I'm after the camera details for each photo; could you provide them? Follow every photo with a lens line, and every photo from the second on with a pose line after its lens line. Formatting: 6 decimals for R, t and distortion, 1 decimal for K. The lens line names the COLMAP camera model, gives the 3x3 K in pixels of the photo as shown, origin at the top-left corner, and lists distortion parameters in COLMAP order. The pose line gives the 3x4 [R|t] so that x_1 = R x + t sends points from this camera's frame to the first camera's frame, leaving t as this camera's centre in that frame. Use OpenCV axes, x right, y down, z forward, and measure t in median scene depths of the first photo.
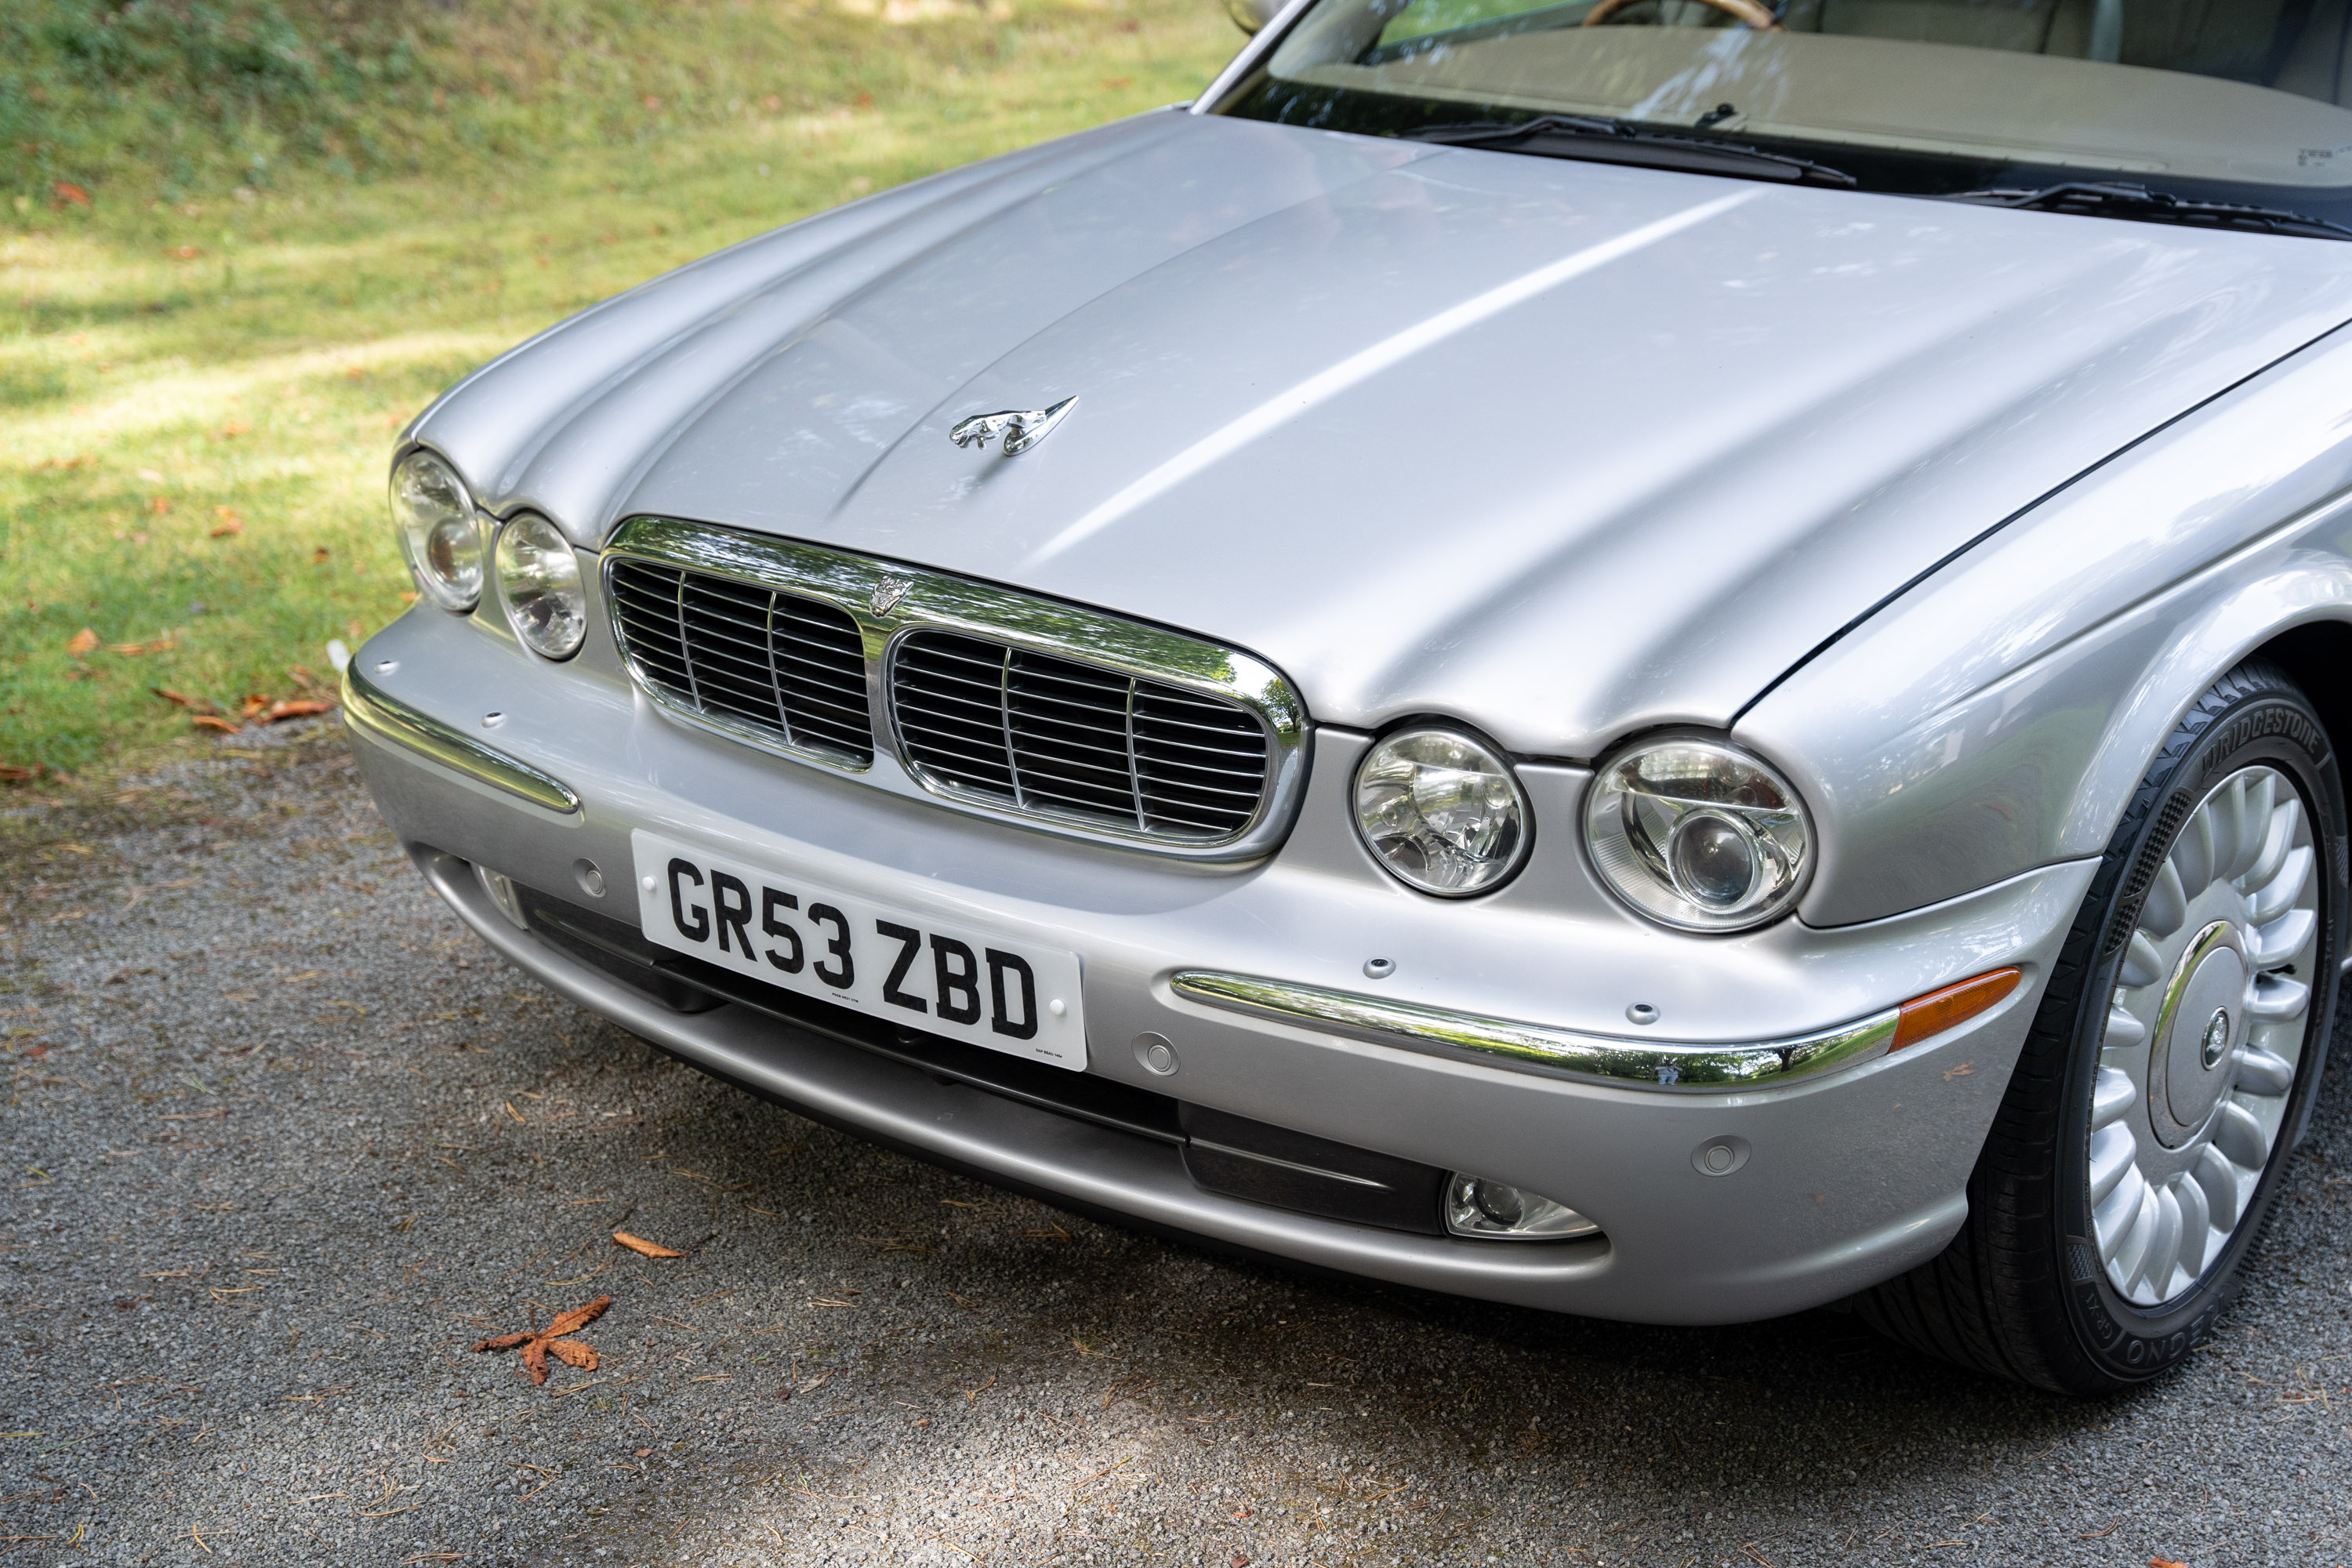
lens RADIAL K [[3455.3, 0, 1176.8], [0, 3455.3, 795.4], [0, 0, 1]] dist [0.087950, 0.000000]
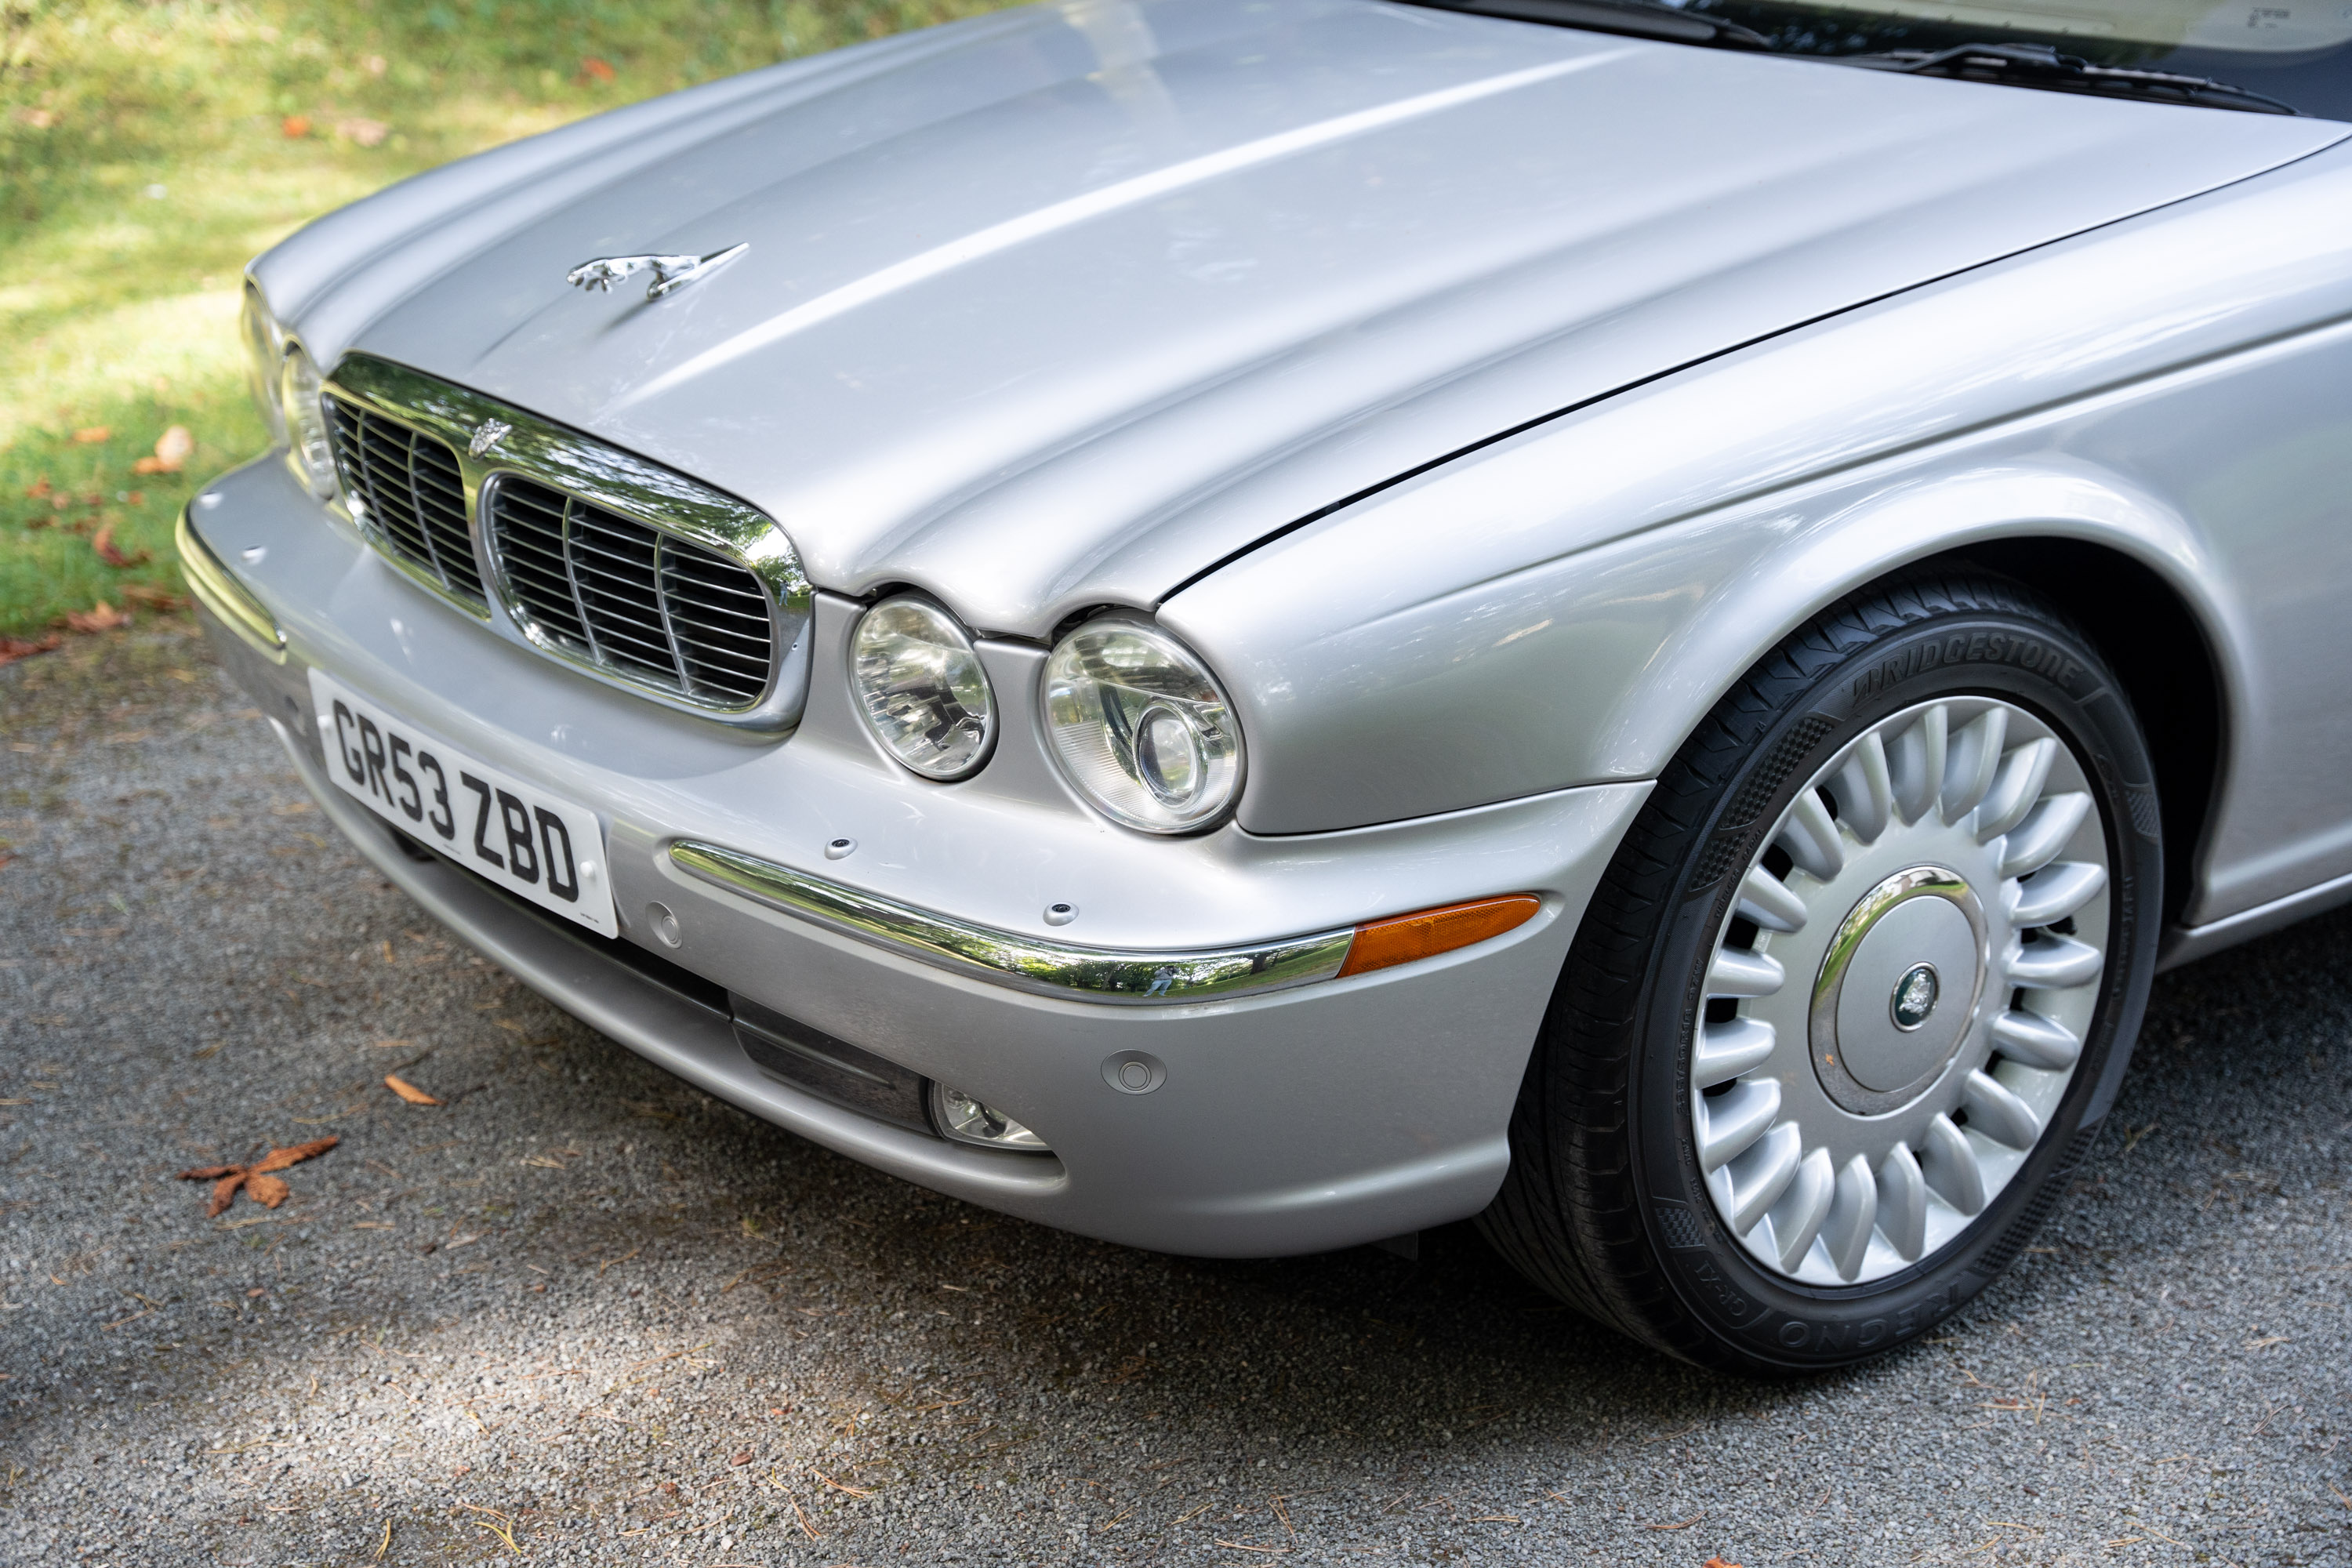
lens RADIAL K [[3426.5, 0, 1176.4], [0, 3426.5, 778.5], [0, 0, 1]] dist [0.131611, 0.000000]
pose [[0.972817, 0.061838, -0.223168, 0.320945], [-0.056750, 0.997963, 0.029147, -0.001697], [0.224516, -0.015690, 0.974344, 0.094930]]
